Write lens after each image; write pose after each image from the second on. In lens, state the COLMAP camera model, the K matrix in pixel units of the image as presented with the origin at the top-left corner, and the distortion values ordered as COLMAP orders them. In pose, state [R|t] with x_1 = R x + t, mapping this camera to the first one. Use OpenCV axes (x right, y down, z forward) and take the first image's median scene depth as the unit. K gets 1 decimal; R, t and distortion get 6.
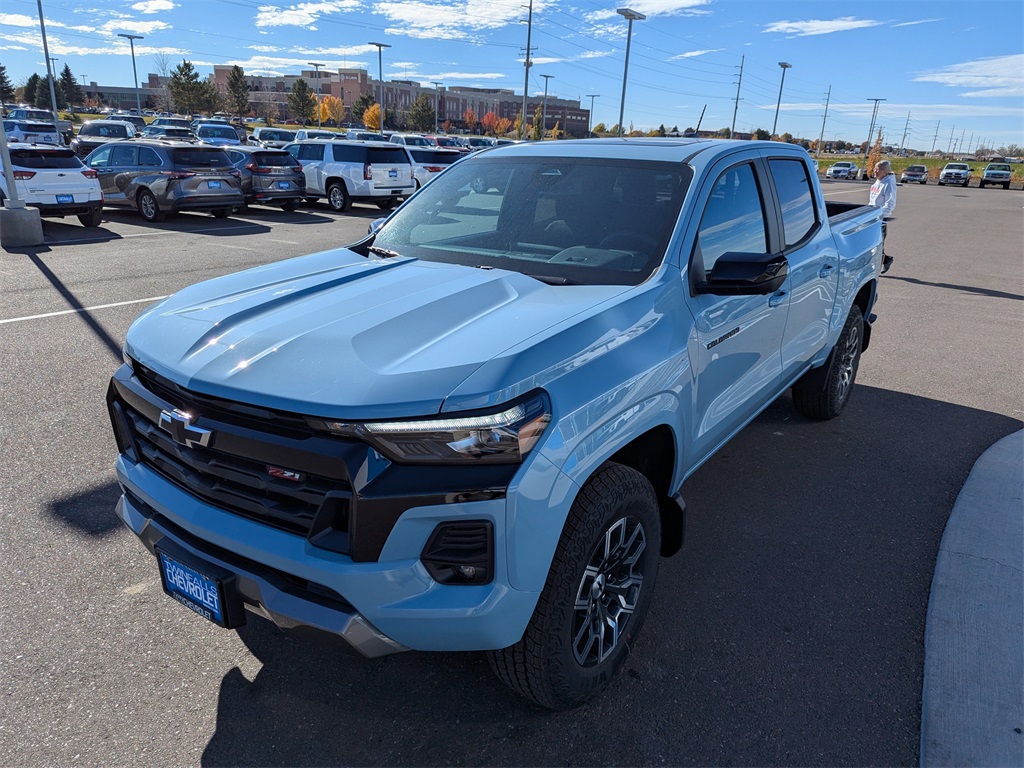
lens RADIAL K [[724.0, 0, 512.0], [0, 724.0, 384.0], [0, 0, 1]] dist [0.045391, -0.038848]
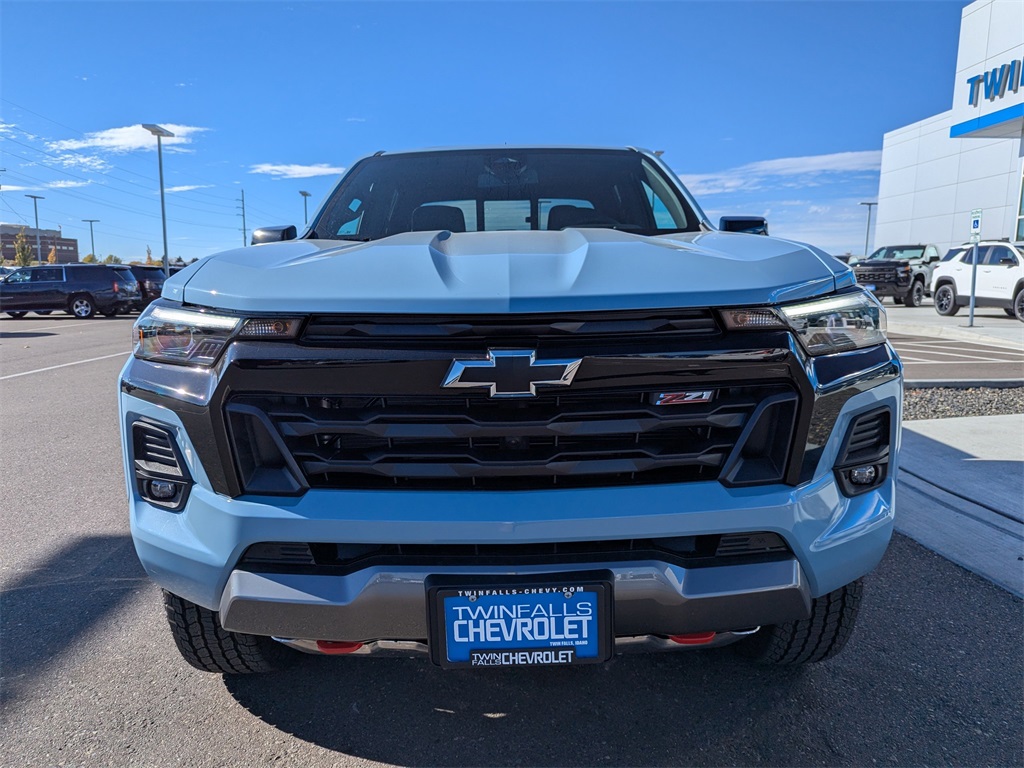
lens RADIAL K [[724.0, 0, 512.0], [0, 724.0, 384.0], [0, 0, 1]] dist [0.045391, -0.038848]
pose [[0.806865, -0.117318, 0.578969, -0.624432], [0.211343, 0.972540, -0.097464, 0.102002], [-0.551637, 0.201001, 0.809503, 0.346488]]
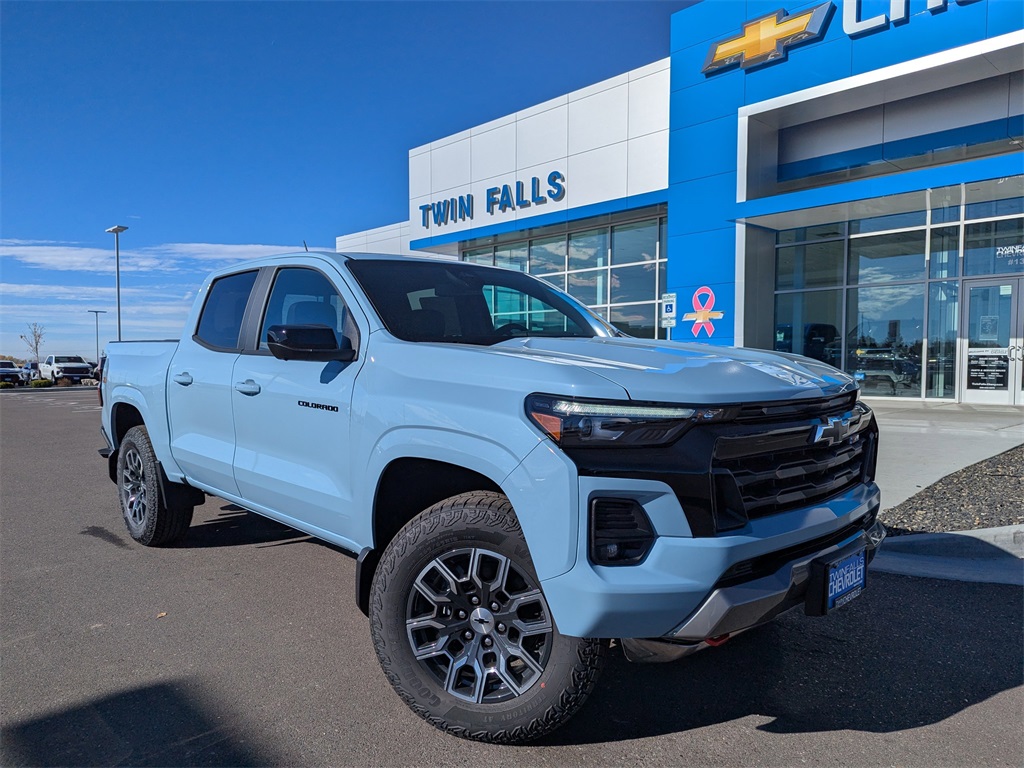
lens RADIAL K [[725.2, 0, 512.7], [0, 725.2, 398.3], [0, 0, 1]] dist [0.042903, -0.044744]
pose [[0.193107, -0.084051, 0.977571, -1.254028], [0.318478, 0.947748, 0.018575, -0.128025], [-0.928052, 0.307748, 0.209785, 0.906918]]
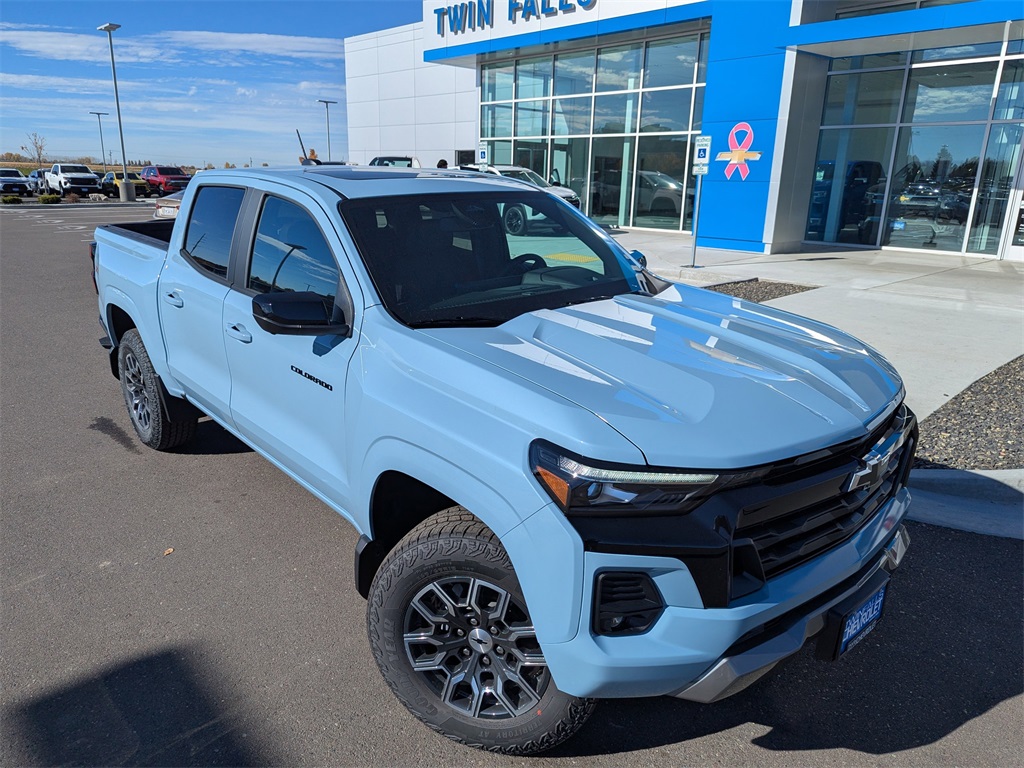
lens RADIAL K [[726.5, 0, 508.3], [0, 726.5, 389.7], [0, 0, 1]] dist [0.033730, -0.033658]
pose [[0.225578, -0.306352, 0.924804, -1.124365], [0.294391, 0.926329, 0.235049, -0.334973], [-0.928681, 0.219232, 0.299147, 0.854899]]
